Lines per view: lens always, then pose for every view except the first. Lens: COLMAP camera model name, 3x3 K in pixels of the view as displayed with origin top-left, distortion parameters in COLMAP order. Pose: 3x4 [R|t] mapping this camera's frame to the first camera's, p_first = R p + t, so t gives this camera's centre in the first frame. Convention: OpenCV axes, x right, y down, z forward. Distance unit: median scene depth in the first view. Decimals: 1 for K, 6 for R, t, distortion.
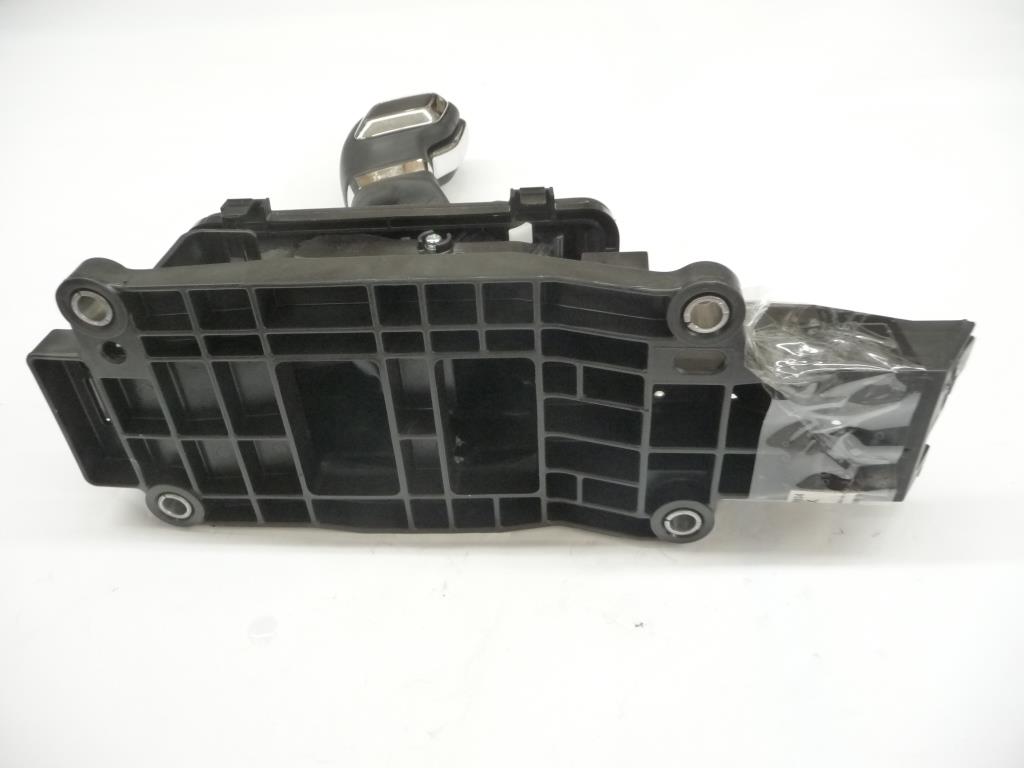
lens RADIAL K [[831.7, 0, 515.0], [0, 831.7, 384.9], [0, 0, 1]] dist [-0.011838, 0.003607]
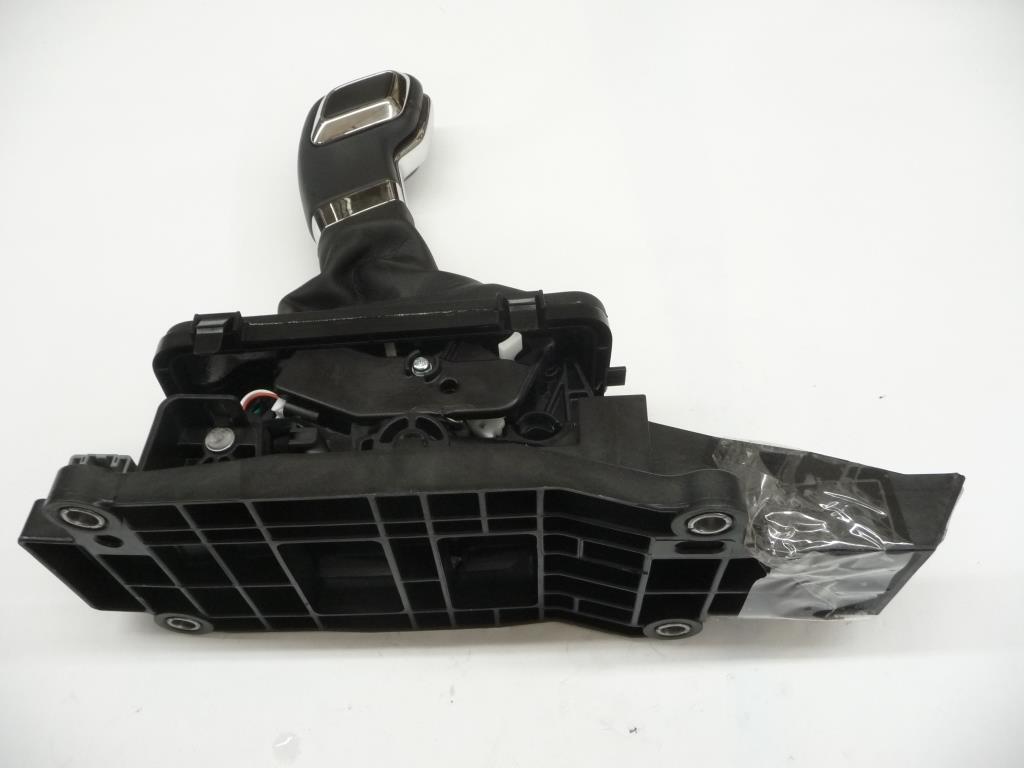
lens RADIAL K [[831.7, 0, 510.1], [0, 831.7, 385.0], [0, 0, 1]] dist [-0.011838, 0.003607]
pose [[0.998260, -0.040185, 0.043156, -0.040053], [0.027237, 0.963323, 0.266960, -0.426995], [-0.052301, -0.265320, 0.962741, 0.069209]]
